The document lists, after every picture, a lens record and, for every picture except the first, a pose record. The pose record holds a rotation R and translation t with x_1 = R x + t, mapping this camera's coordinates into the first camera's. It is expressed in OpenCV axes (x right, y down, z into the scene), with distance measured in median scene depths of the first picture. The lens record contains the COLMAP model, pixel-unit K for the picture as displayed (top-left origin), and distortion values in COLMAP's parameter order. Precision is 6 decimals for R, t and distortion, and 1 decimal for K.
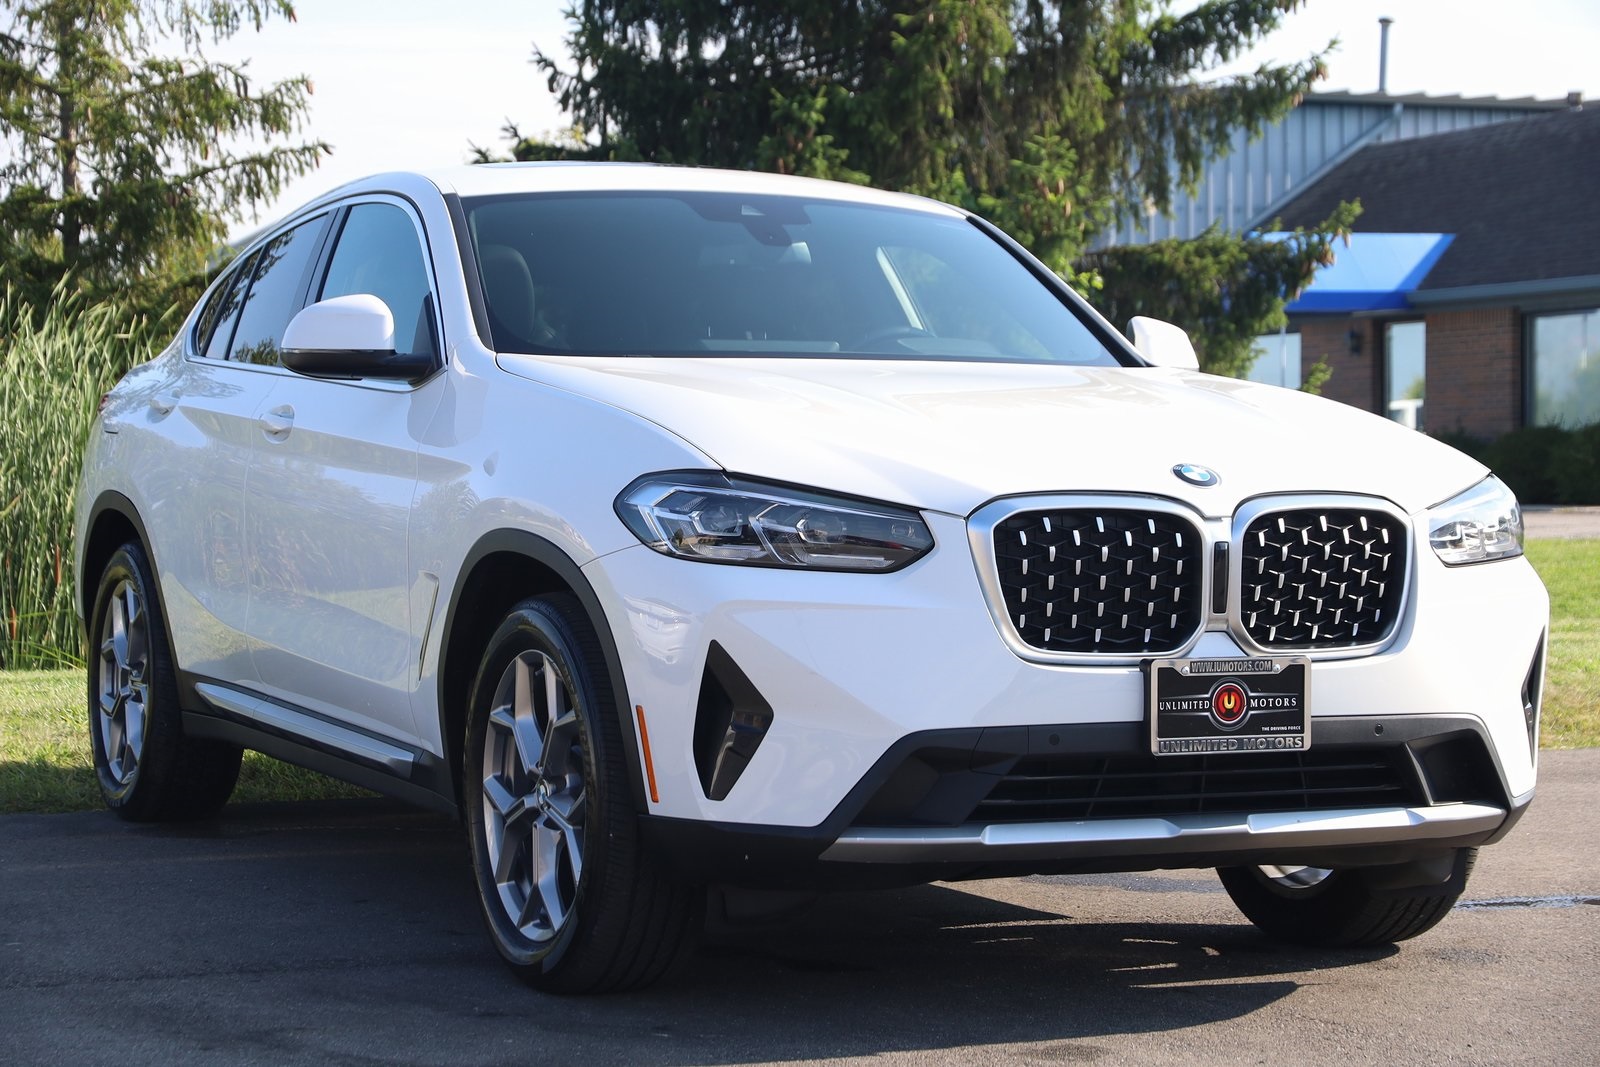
lens RADIAL K [[2275.3, 0, 826.3], [0, 2275.3, 557.9], [0, 0, 1]] dist [0.007229, 0.000000]
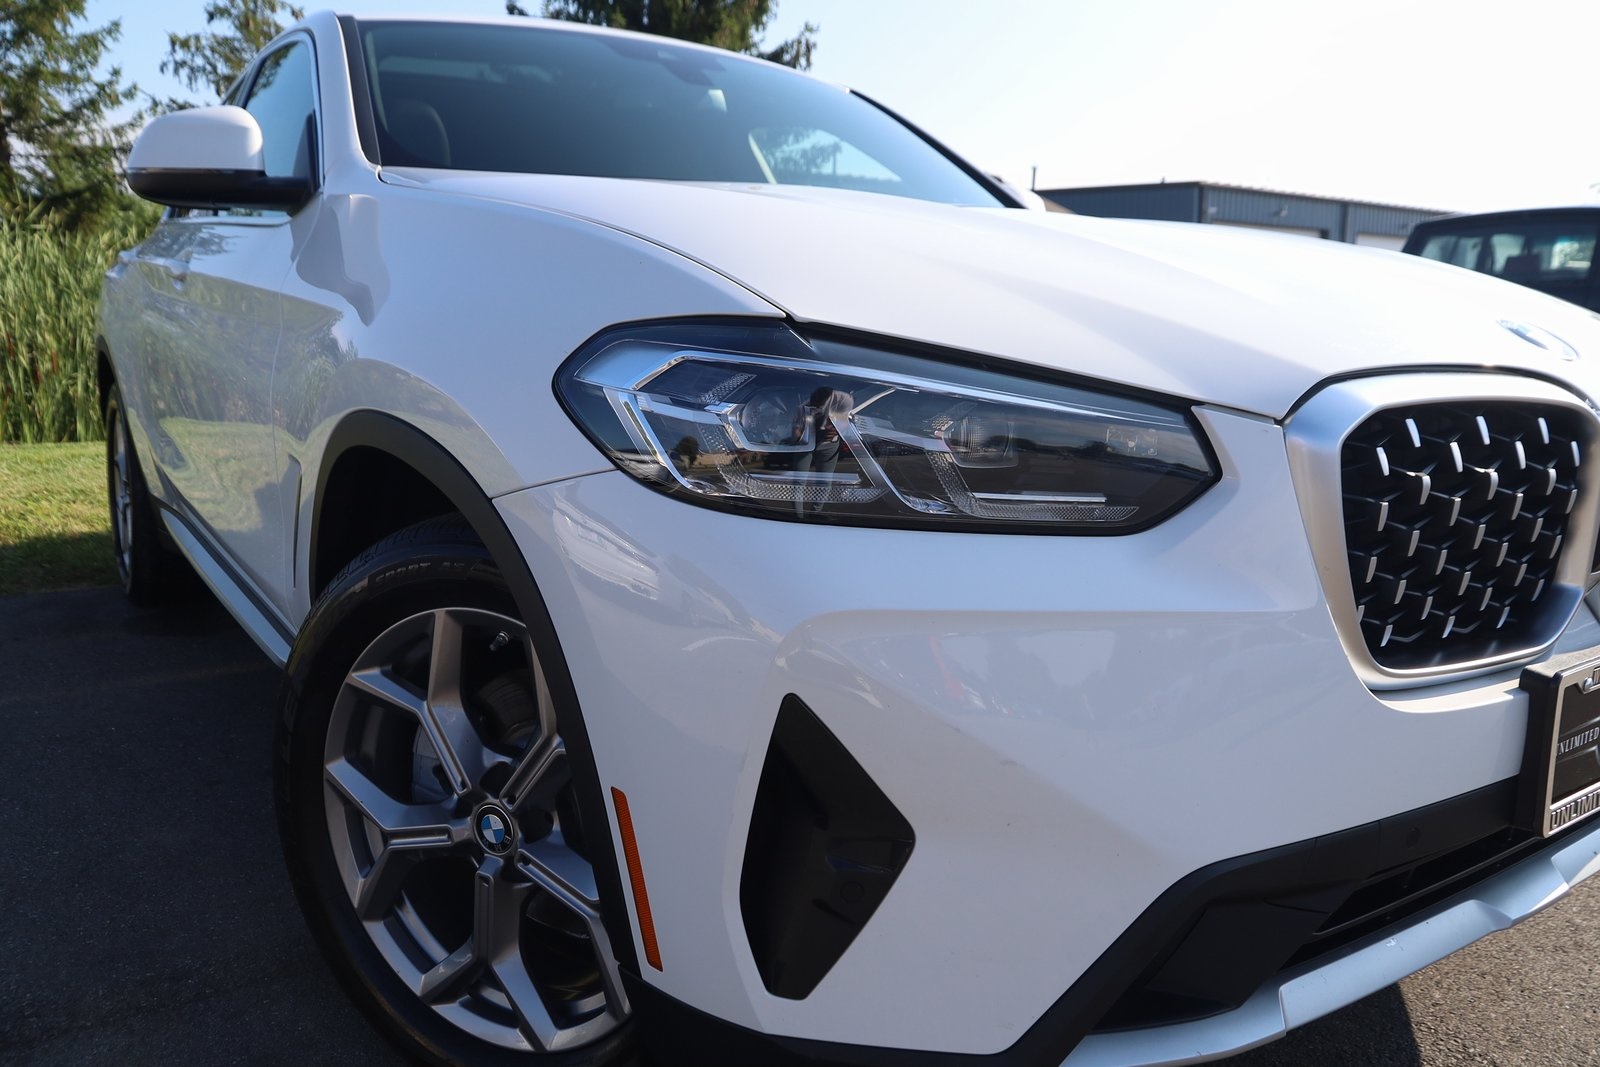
lens RADIAL K [[1165.5, 0, 805.7], [0, 1165.5, 544.6], [0, 0, 1]] dist [-0.021108, -0.003019]
pose [[0.990030, -0.016655, 0.139868, -0.076426], [-0.004472, 0.988768, 0.149395, -0.027814], [-0.140785, -0.148531, 0.978835, 0.749334]]
